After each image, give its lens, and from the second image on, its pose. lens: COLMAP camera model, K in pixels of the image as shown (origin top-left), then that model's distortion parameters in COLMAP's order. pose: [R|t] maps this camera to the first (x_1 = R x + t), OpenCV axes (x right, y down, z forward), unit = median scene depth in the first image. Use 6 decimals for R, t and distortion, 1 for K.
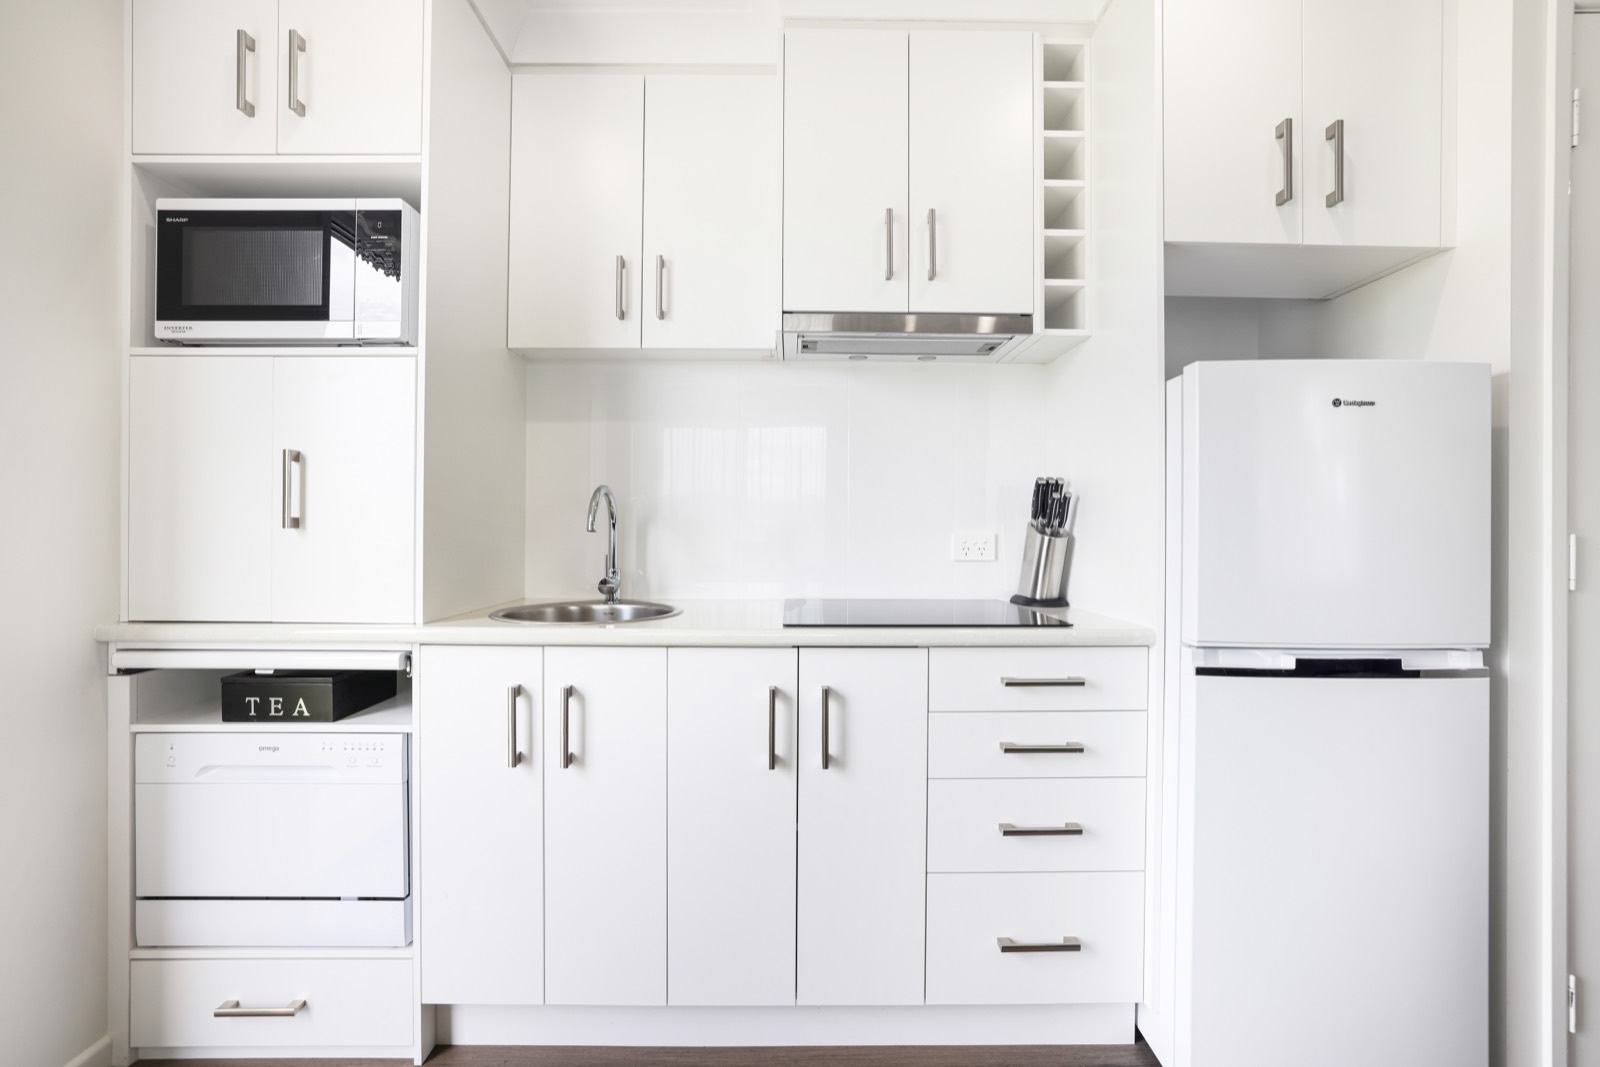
lens RADIAL K [[679.1, 0, 805.4], [0, 679.1, 528.2], [0, 0, 1]] dist [-0.019165, 0.000751]
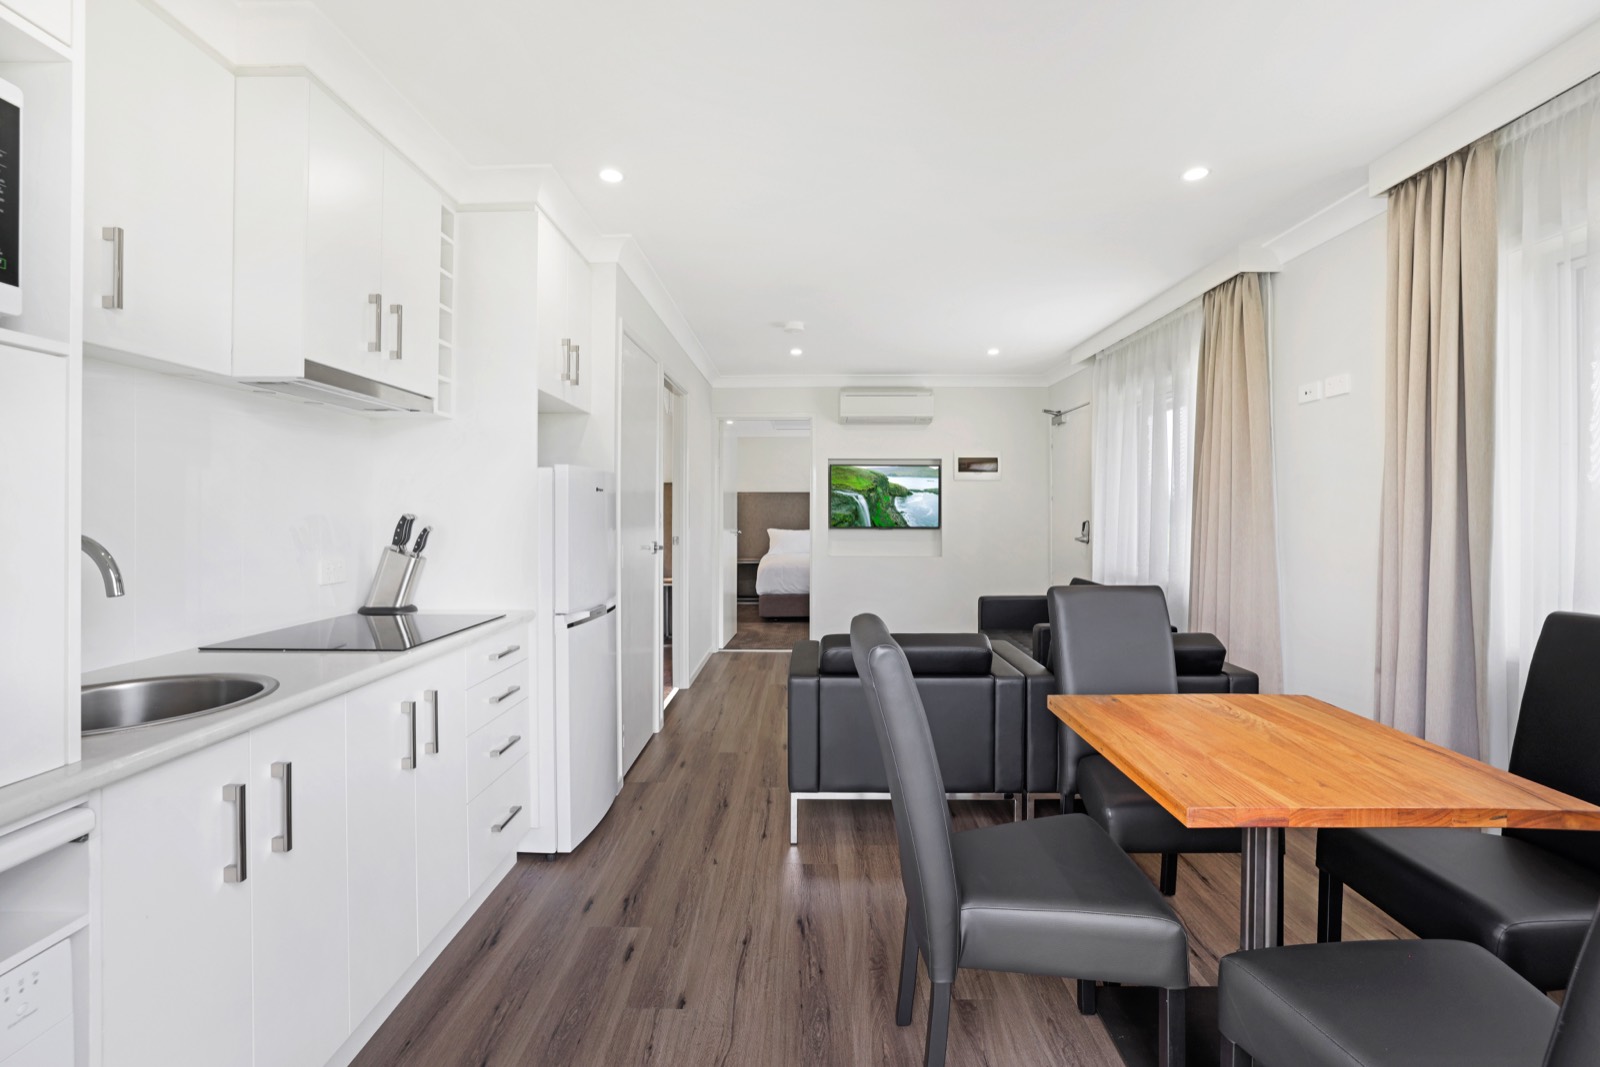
lens RADIAL K [[702.3, 0, 790.2], [0, 702.3, 506.5], [0, 0, 1]] dist [-0.044782, 0.019821]
pose [[0.028743, 0.002109, 0.999585, -1.235134], [0.001040, 0.999997, -0.002140, -0.108714], [-0.999586, 0.001101, 0.028741, 0.281674]]
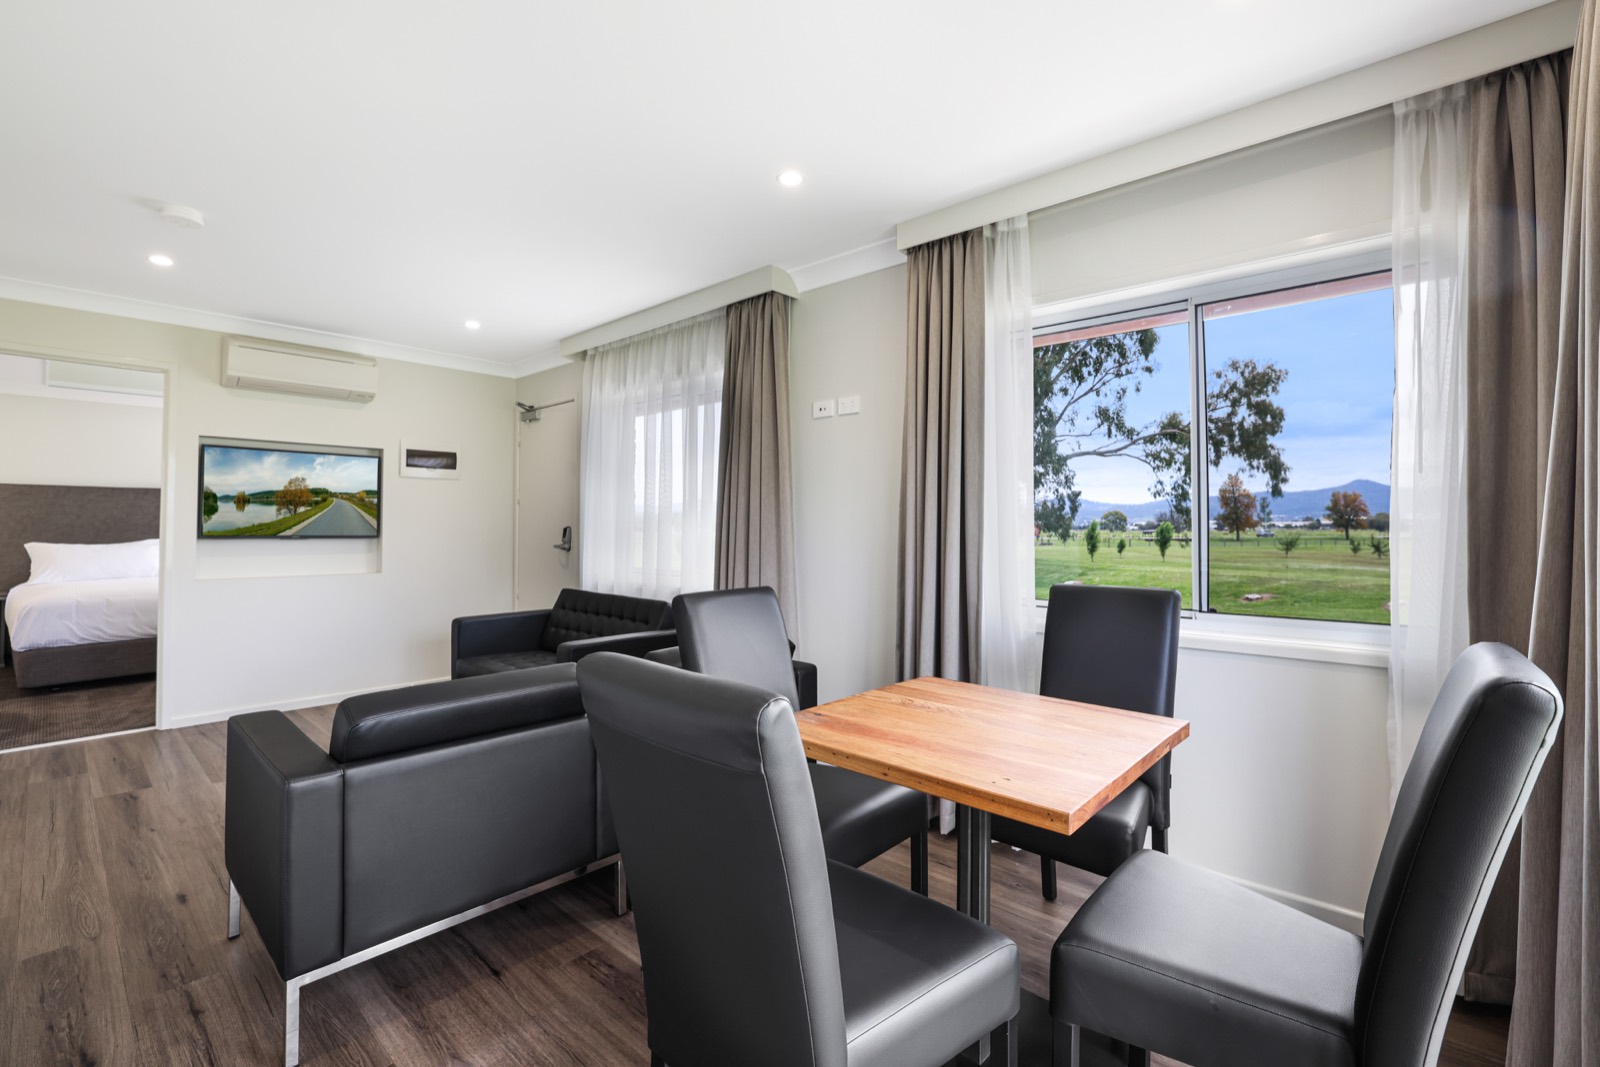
lens RADIAL K [[705.6, 0, 804.2], [0, 705.6, 507.2], [0, 0, 1]] dist [-0.035854, 0.013226]
pose [[-0.739061, 0.009324, 0.673574, -0.720337], [-0.006914, 0.999747, -0.021426, -0.069587], [-0.673603, -0.020493, -0.738809, 0.583705]]
